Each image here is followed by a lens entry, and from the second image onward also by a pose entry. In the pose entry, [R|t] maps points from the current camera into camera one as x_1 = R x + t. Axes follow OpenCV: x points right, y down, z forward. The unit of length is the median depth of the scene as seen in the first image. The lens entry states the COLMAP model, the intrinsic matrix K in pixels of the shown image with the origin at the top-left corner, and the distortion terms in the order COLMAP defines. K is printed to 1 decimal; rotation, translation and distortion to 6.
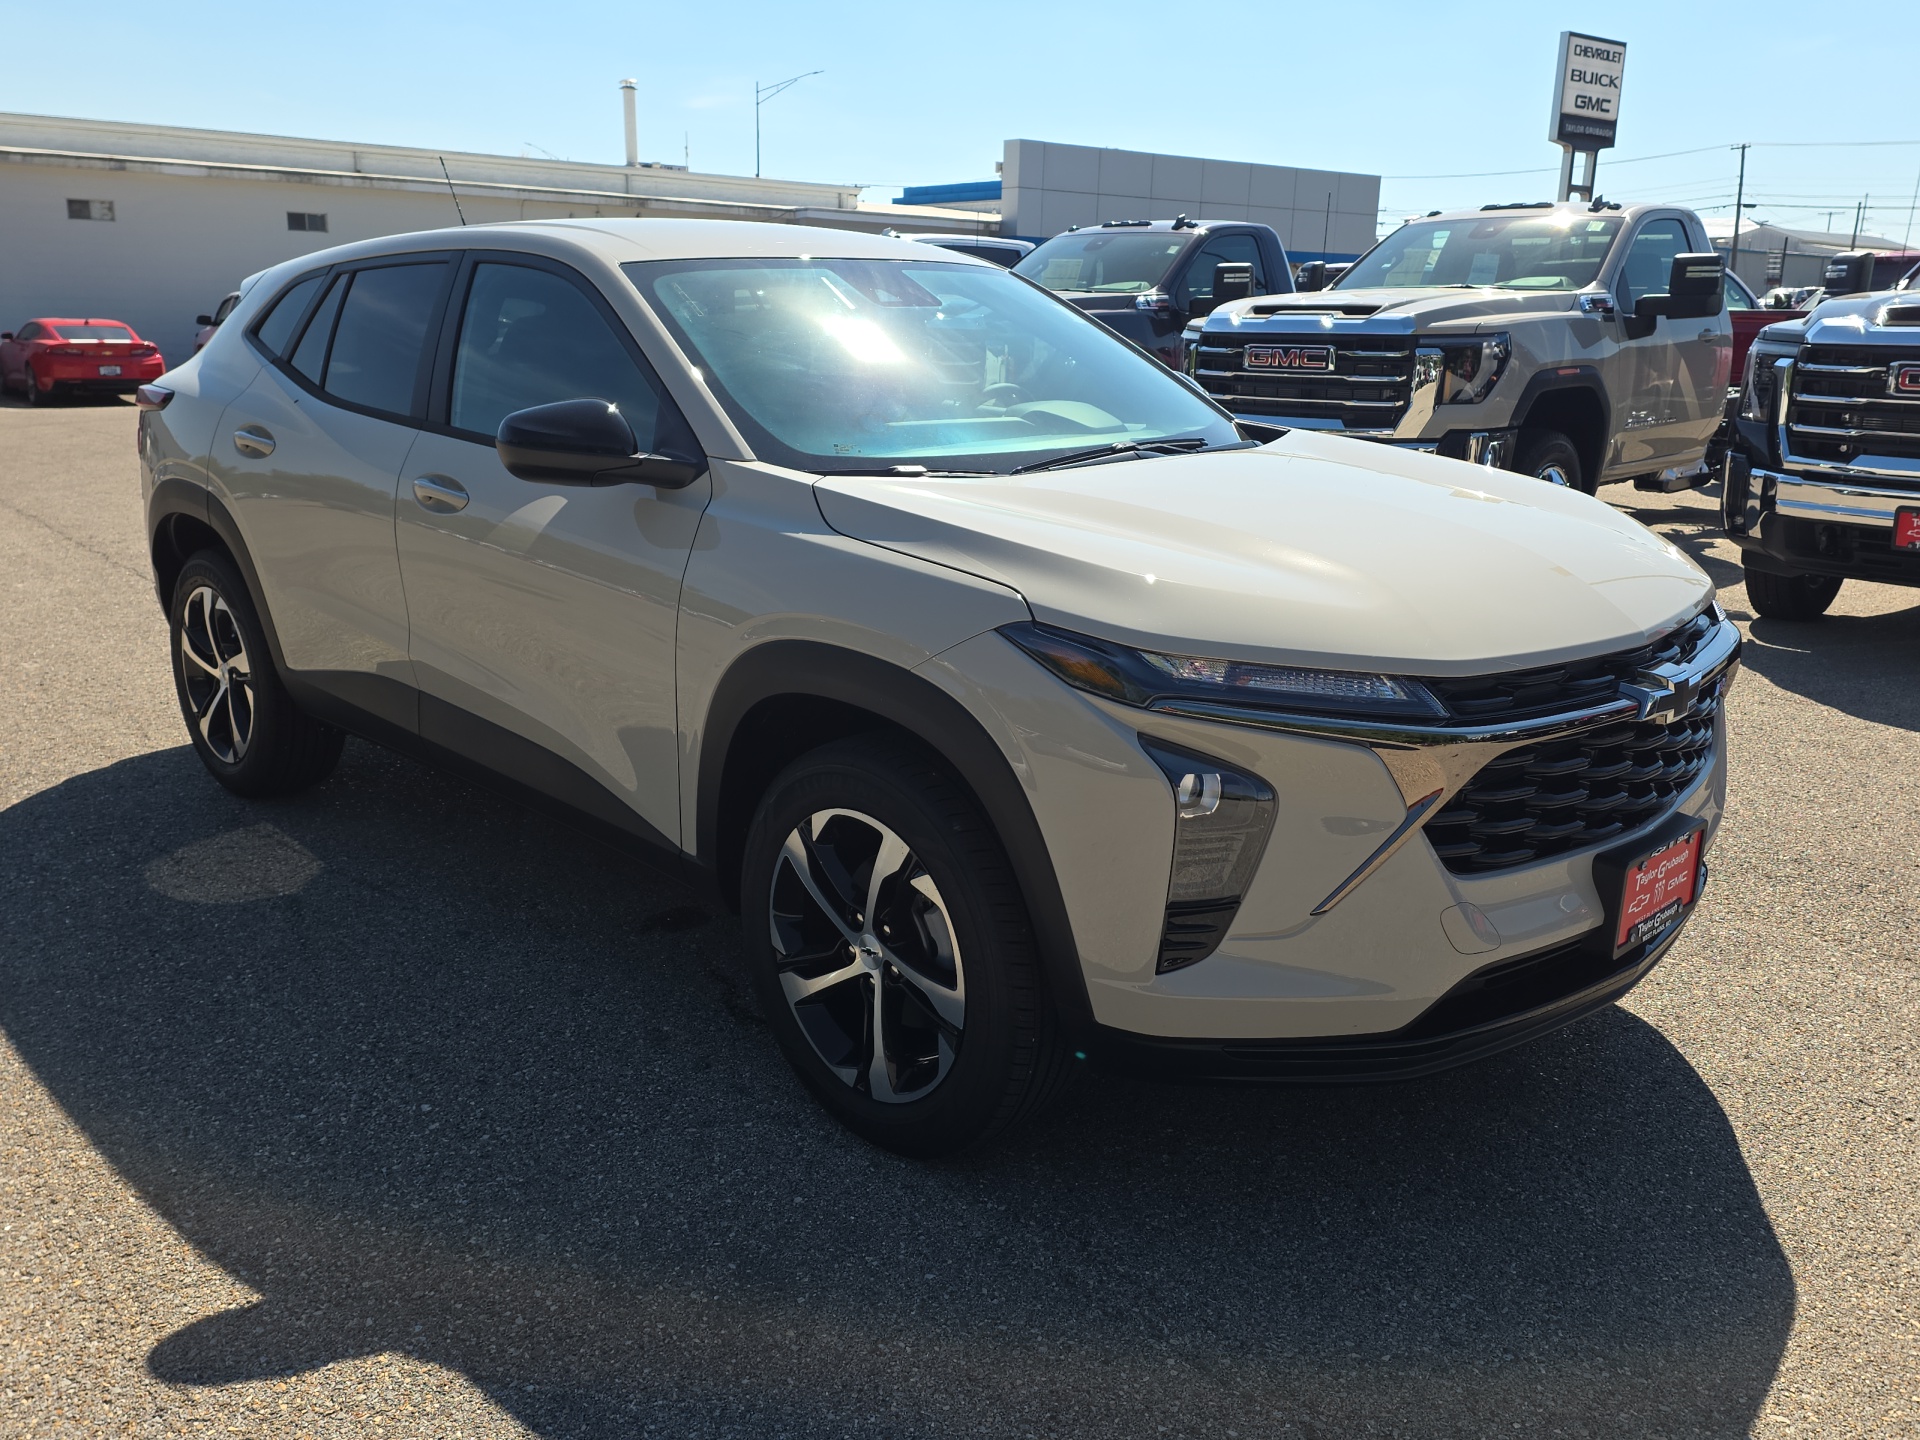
lens RADIAL K [[1596.2, 0, 947.3], [0, 1596.2, 731.4], [0, 0, 1]] dist [0.084417, -0.092470]
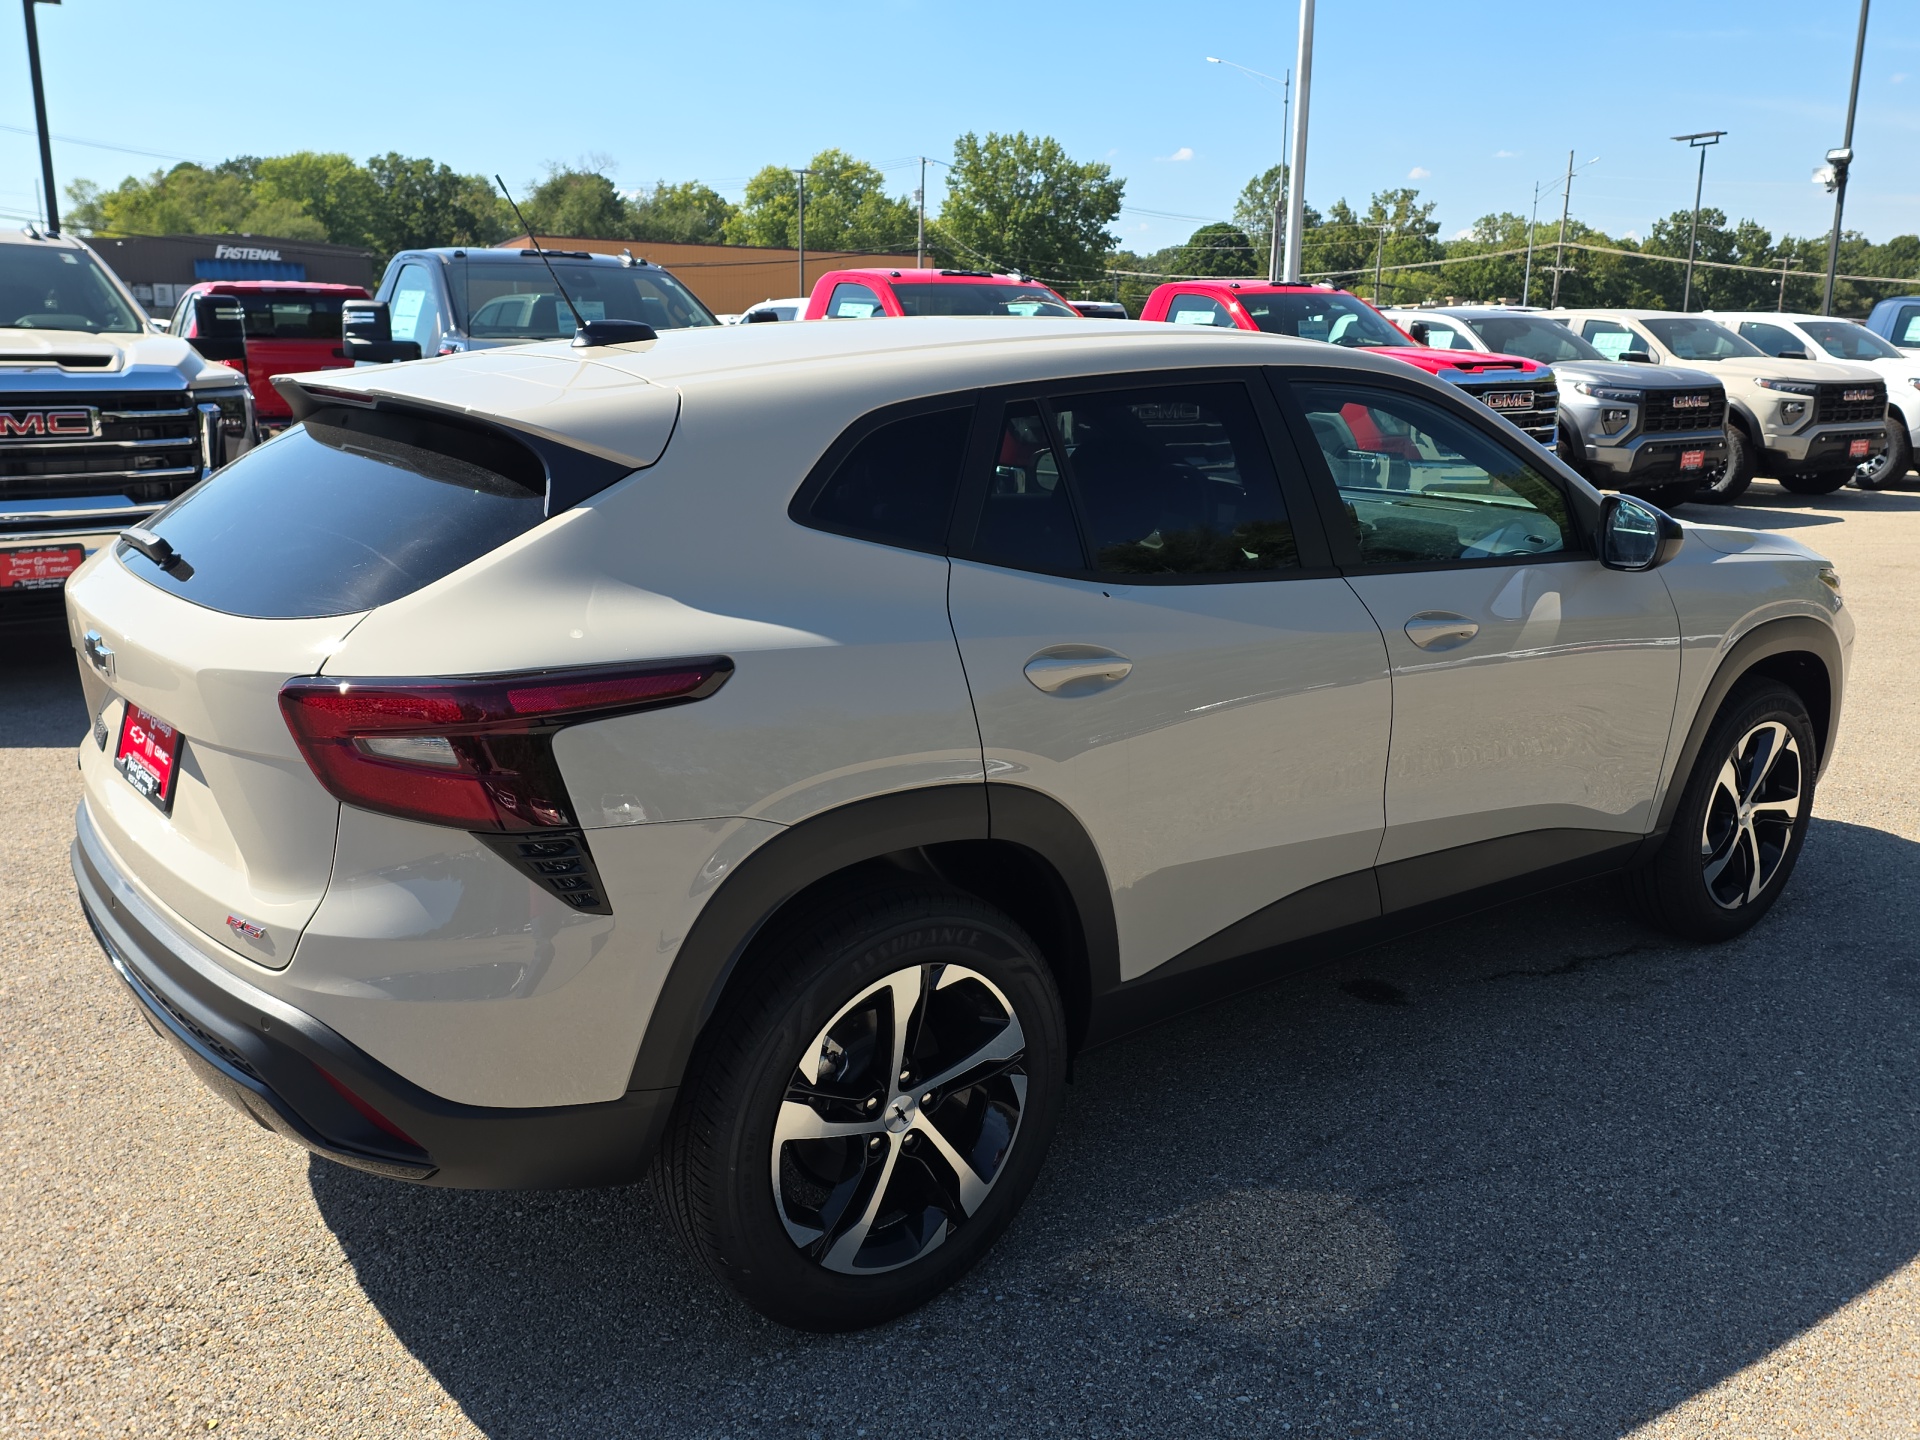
lens RADIAL K [[1596.2, 0, 958.8], [0, 1596.2, 715.0], [0, 0, 1]] dist [0.084417, -0.092470]
pose [[0.099560, -0.242922, 0.964923, -0.551536], [0.247602, 0.945286, 0.212431, -0.162332], [-0.963733, 0.217767, 0.154260, 0.501748]]
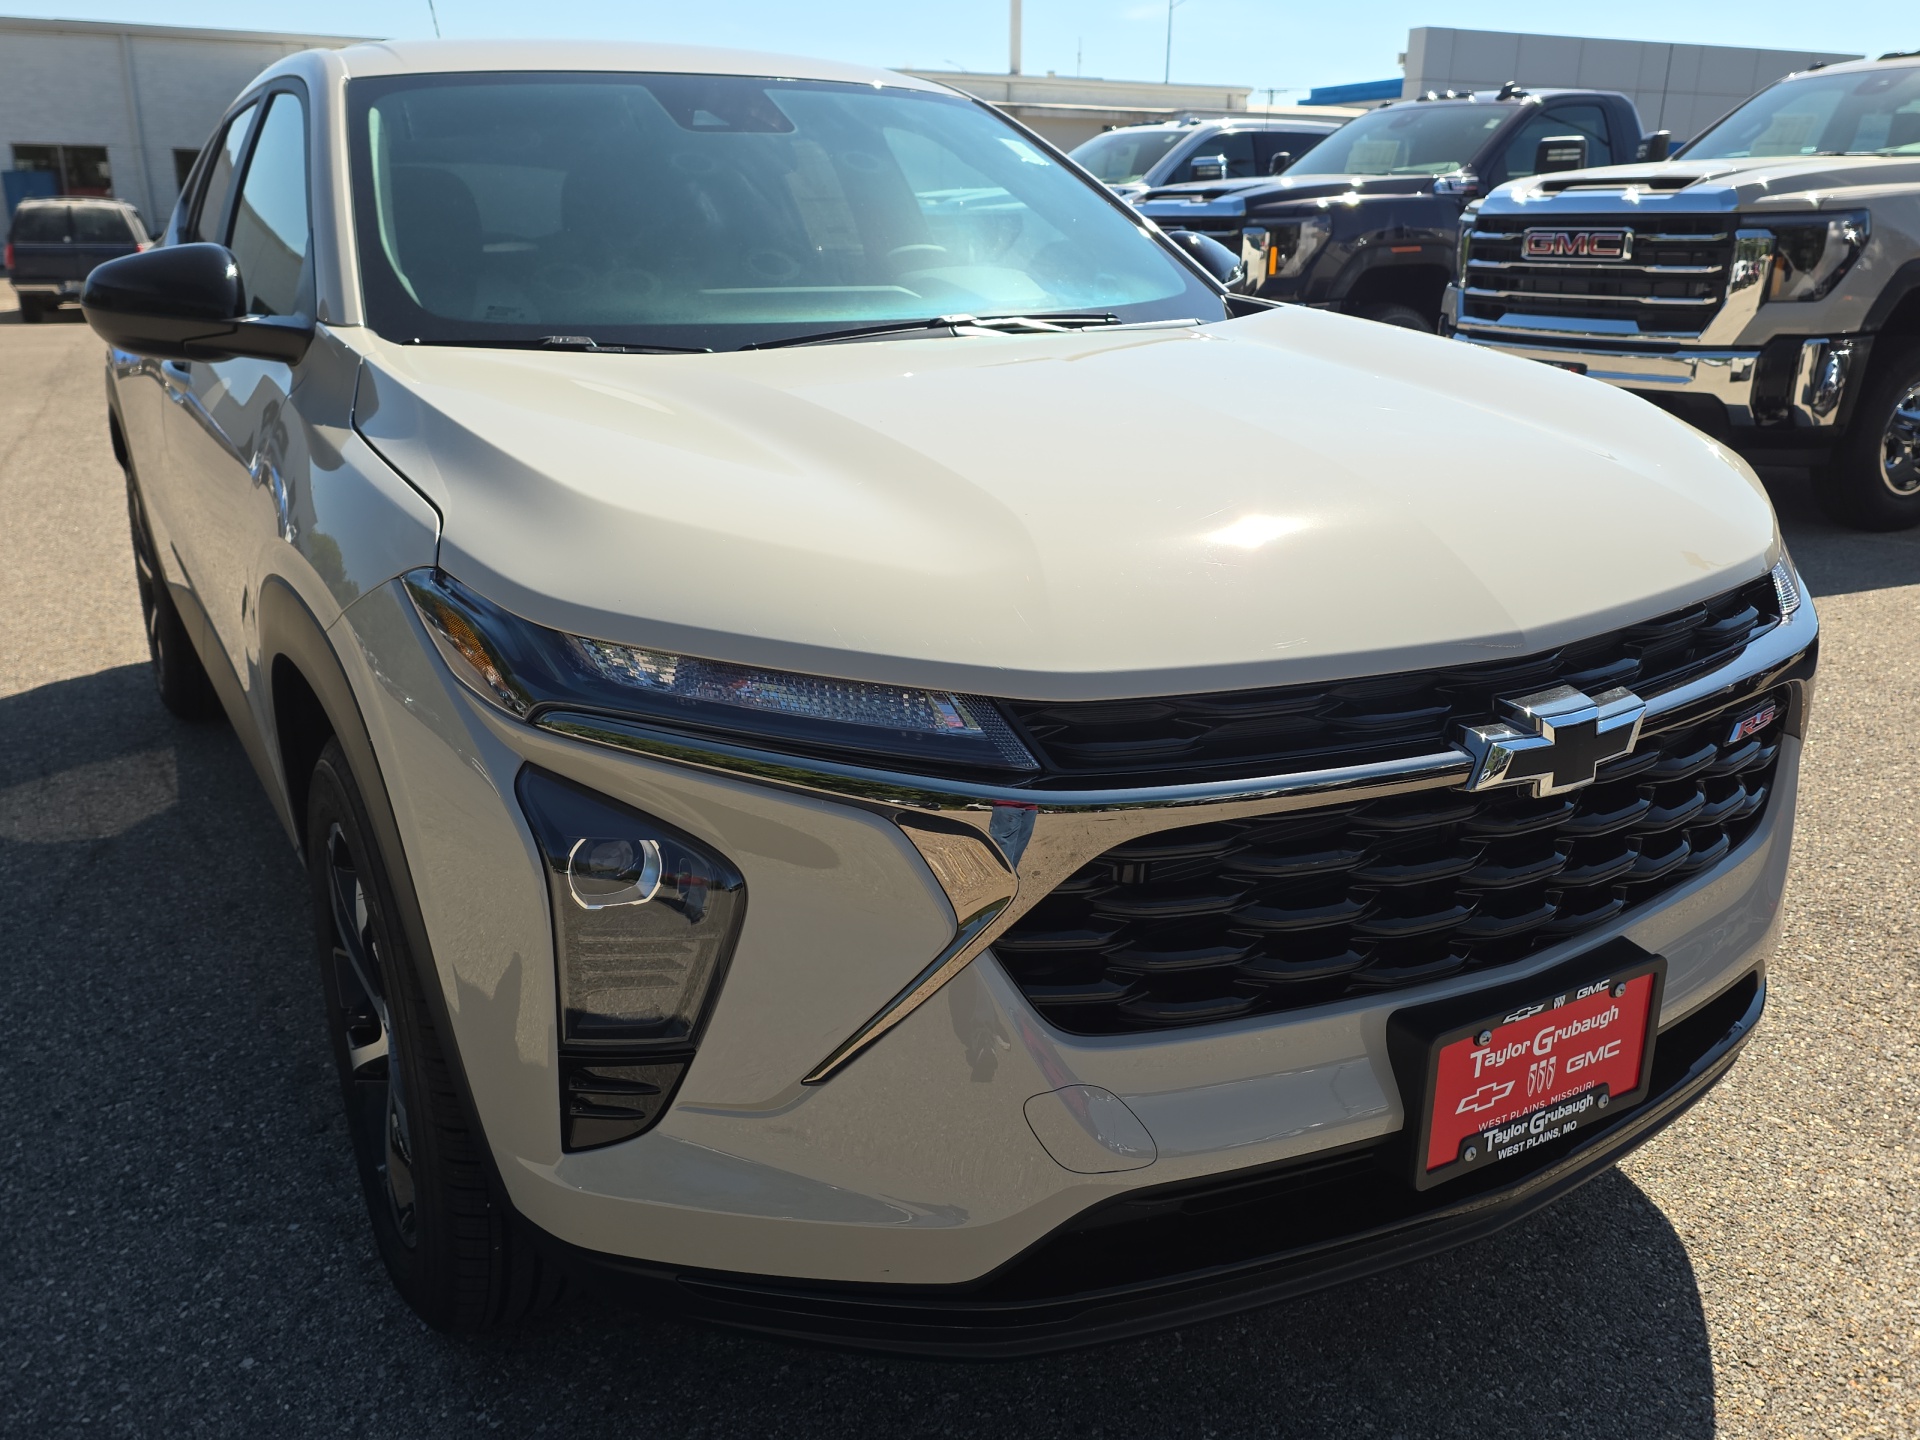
lens RADIAL K [[1596.2, 0, 944.6], [0, 1596.2, 725.8], [0, 0, 1]] dist [0.084417, -0.092470]
pose [[0.969679, 0.065448, -0.235454, 0.116816], [-0.054751, 0.997161, 0.051695, -0.014987], [0.238169, -0.037236, 0.970510, 0.124784]]
